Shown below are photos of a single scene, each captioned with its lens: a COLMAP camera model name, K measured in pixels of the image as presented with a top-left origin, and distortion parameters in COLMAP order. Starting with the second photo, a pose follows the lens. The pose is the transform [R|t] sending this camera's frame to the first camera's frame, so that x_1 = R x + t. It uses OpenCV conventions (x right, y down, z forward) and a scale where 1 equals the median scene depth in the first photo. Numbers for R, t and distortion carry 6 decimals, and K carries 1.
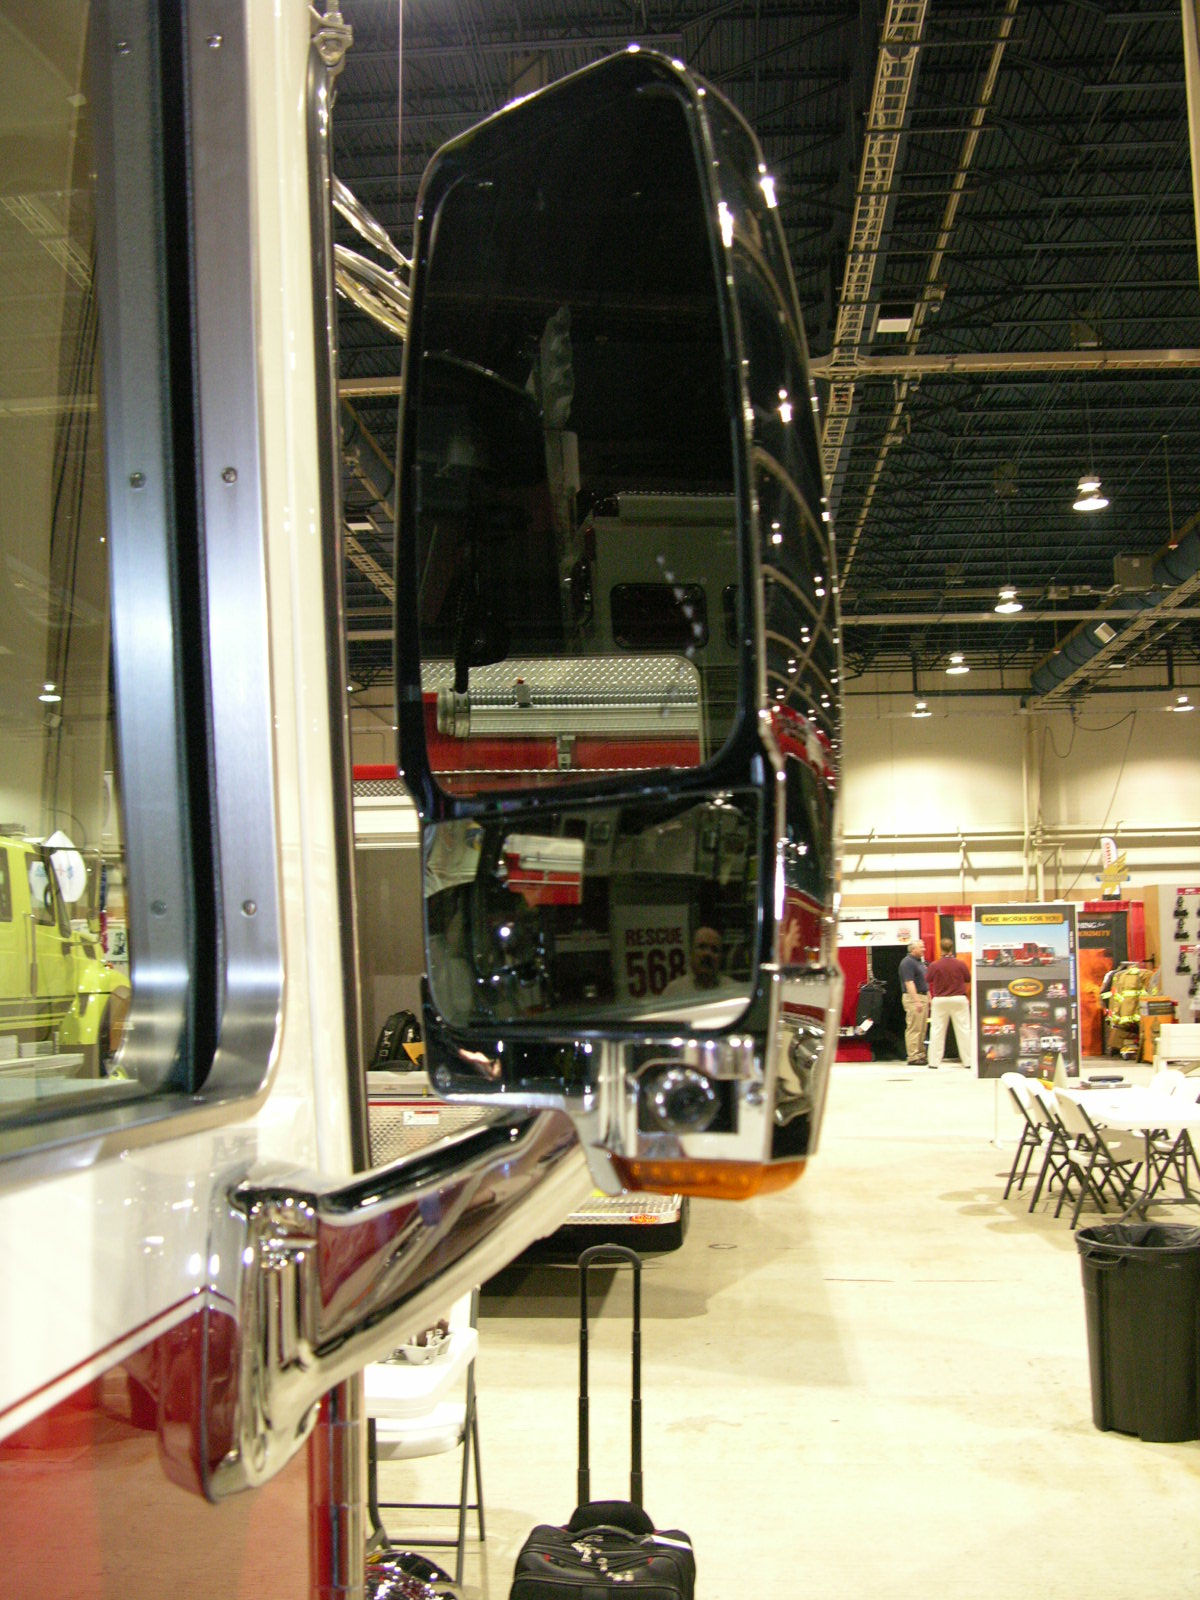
lens RADIAL K [[1634.6, 0, 600.0], [0, 1634.6, 800.0], [0, 0, 1]] dist [-0.185330, 0.199628]
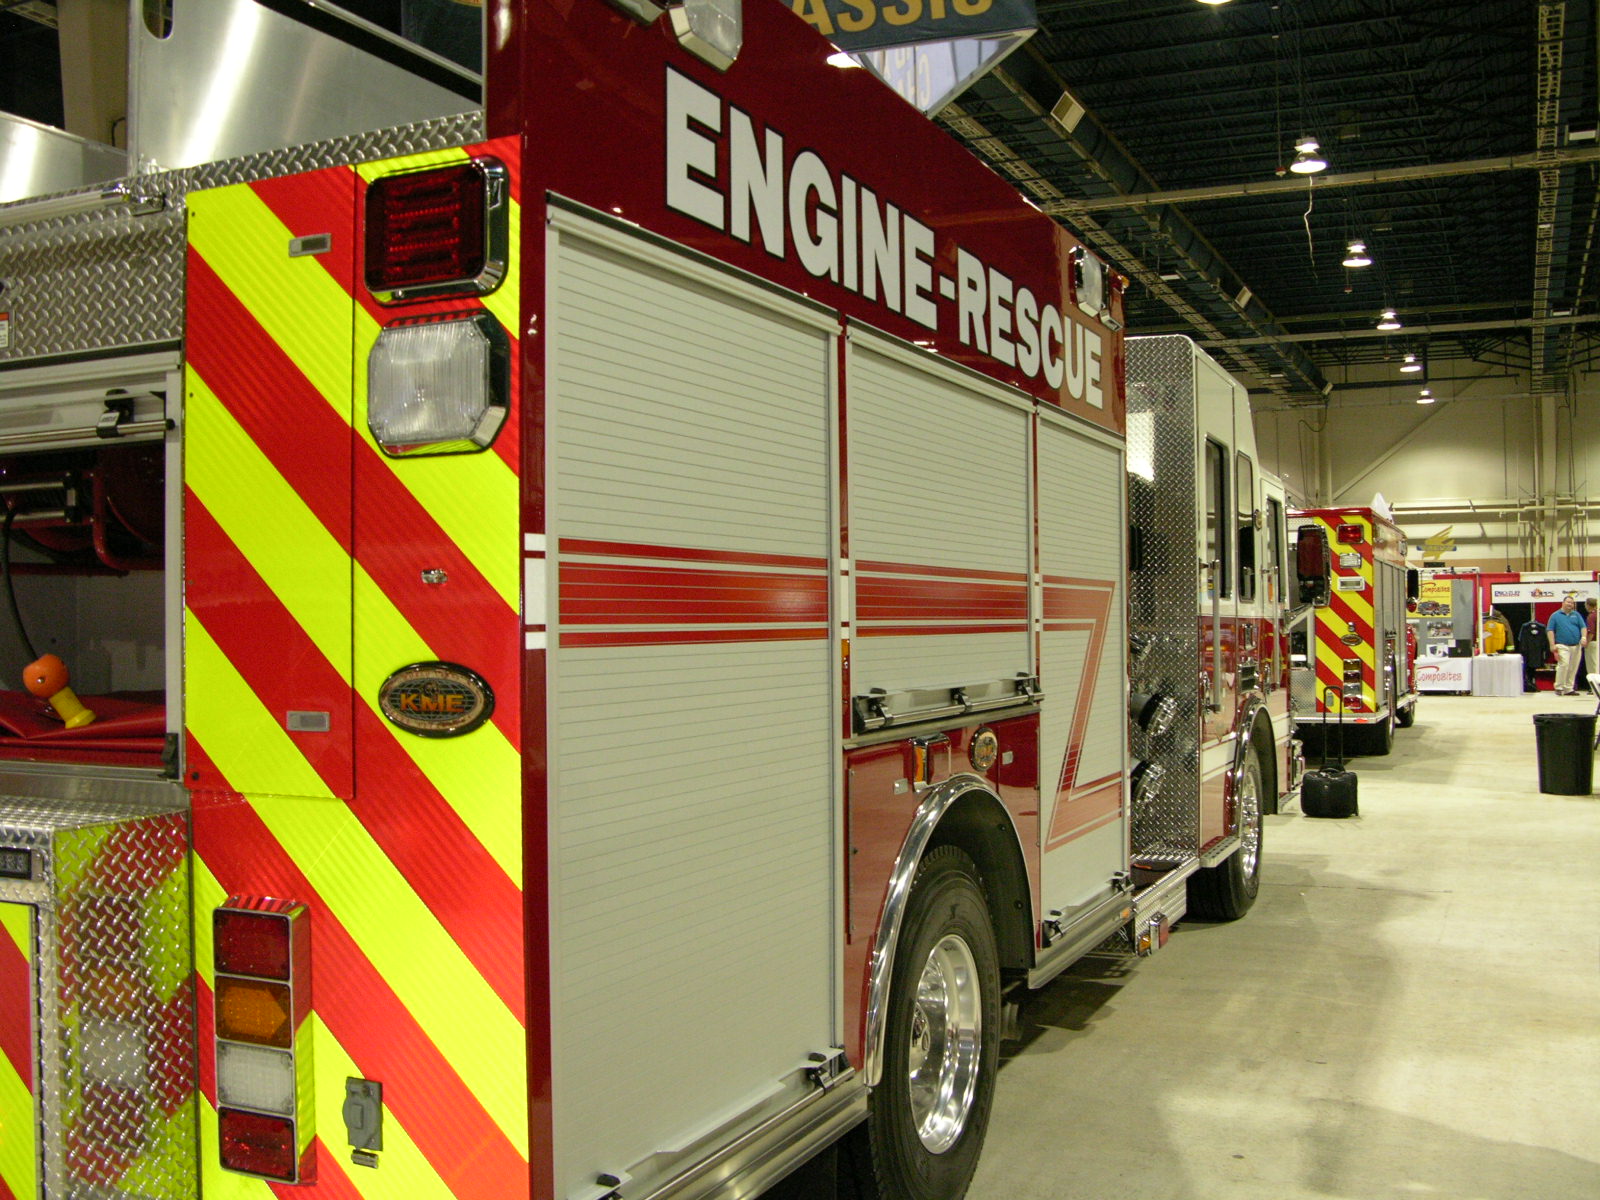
lens RADIAL K [[1634.6, 0, 800.0], [0, 1634.6, 600.0], [0, 0, 1]] dist [-0.185330, 0.199628]
pose [[0.940316, 0.006301, -0.340244, 0.022286], [0.023743, 0.996177, 0.084067, -0.044158], [0.339473, -0.087128, 0.936572, -0.541994]]
